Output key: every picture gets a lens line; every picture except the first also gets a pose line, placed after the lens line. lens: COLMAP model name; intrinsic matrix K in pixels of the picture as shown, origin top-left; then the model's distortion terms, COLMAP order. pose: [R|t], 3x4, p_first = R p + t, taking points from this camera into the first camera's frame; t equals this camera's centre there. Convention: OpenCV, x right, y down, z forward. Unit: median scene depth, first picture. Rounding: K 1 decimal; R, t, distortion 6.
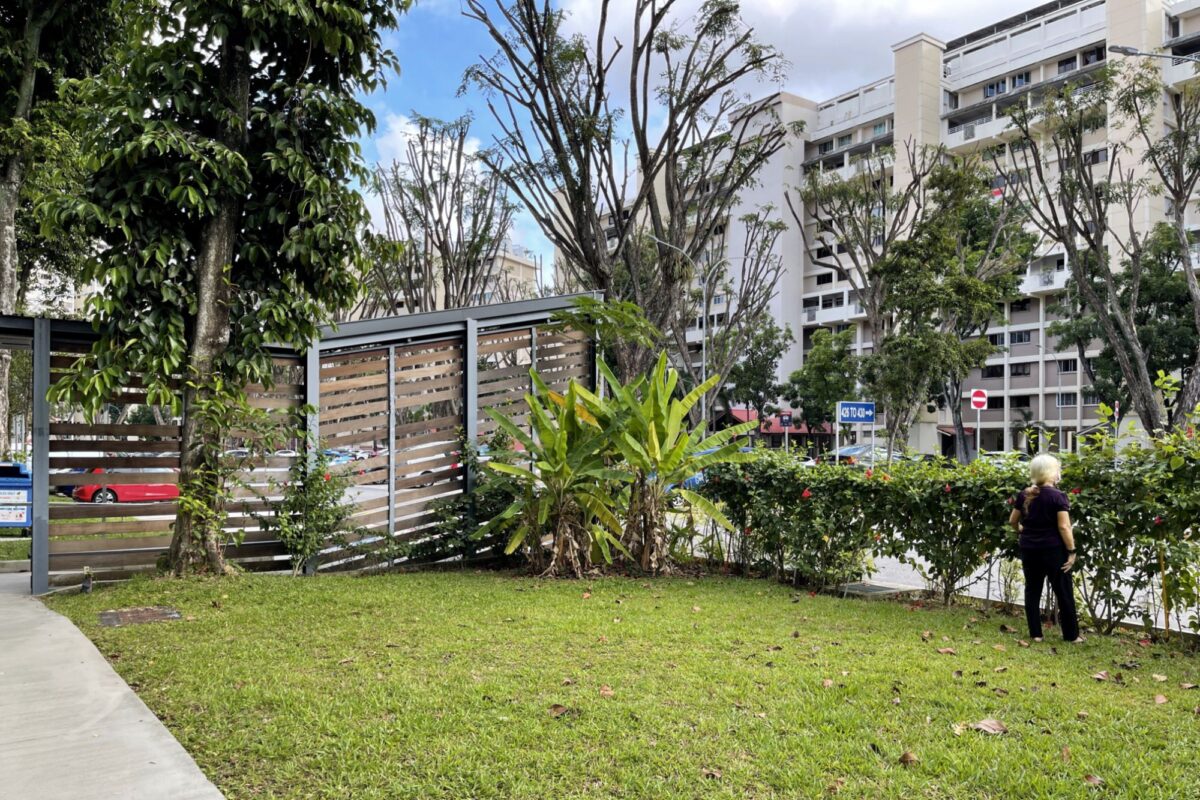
lens RADIAL K [[920.4, 0, 613.0], [0, 920.4, 414.0], [0, 0, 1]] dist [0.011548, 0.002011]
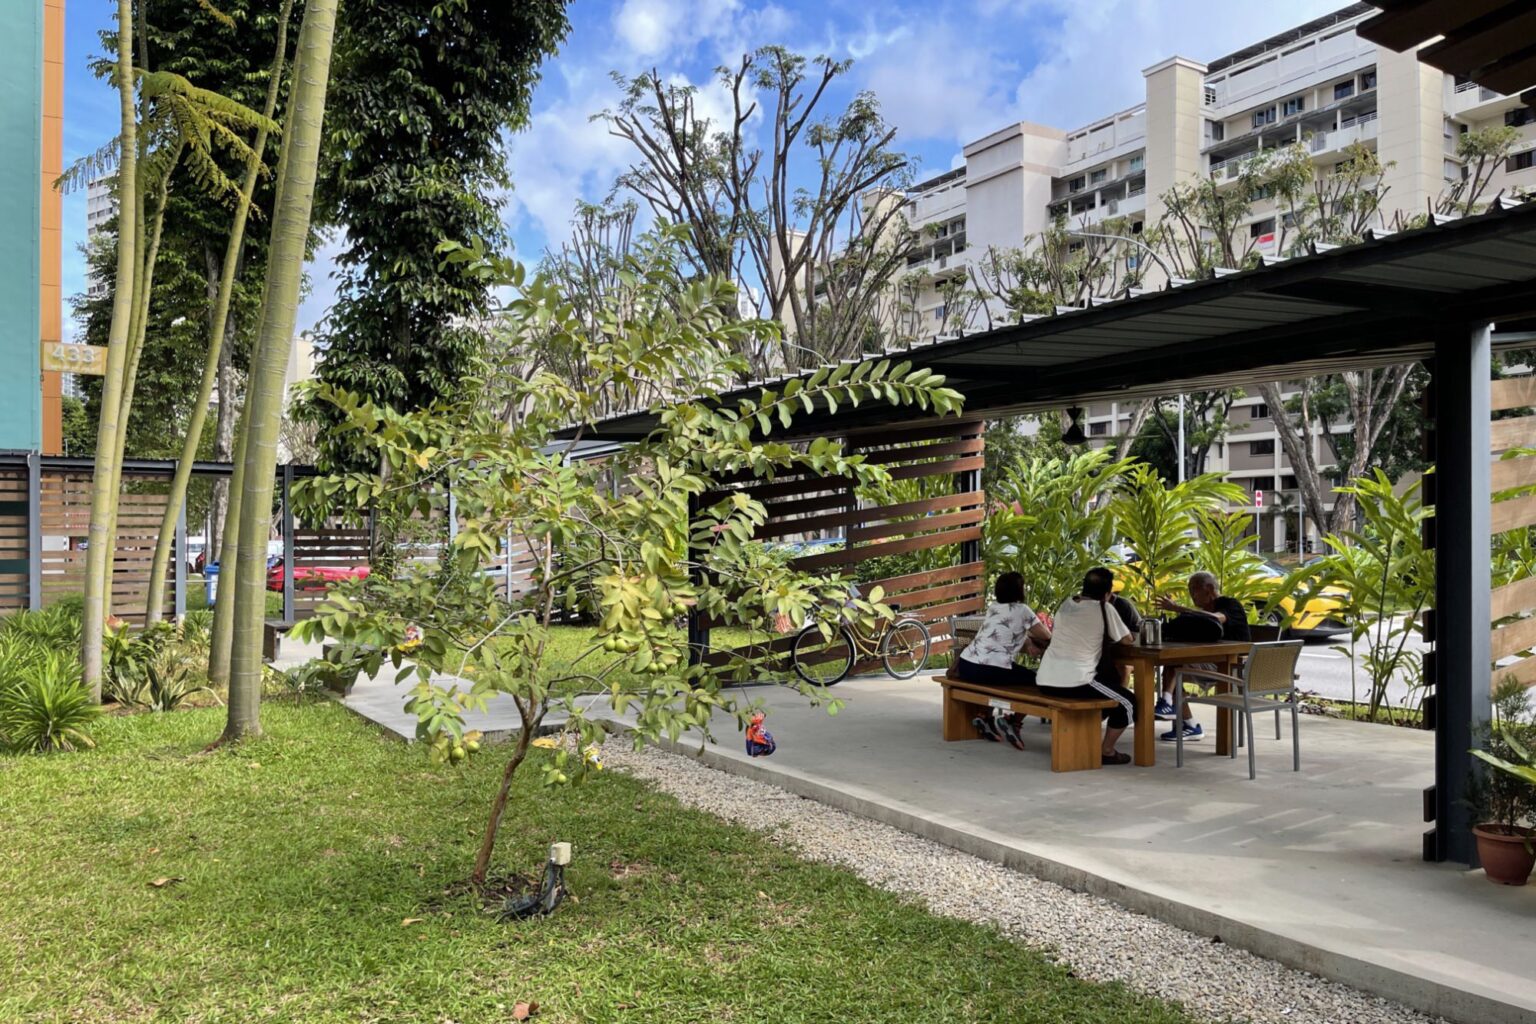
lens RADIAL K [[1178.1, 0, 784.6], [0, 1178.1, 529.9], [0, 0, 1]] dist [0.011548, 0.002011]
pose [[0.996281, -0.003341, -0.086101, 0.061827], [0.006149, 0.999457, 0.032367, -0.007141], [0.085947, -0.032776, 0.995760, -0.142213]]
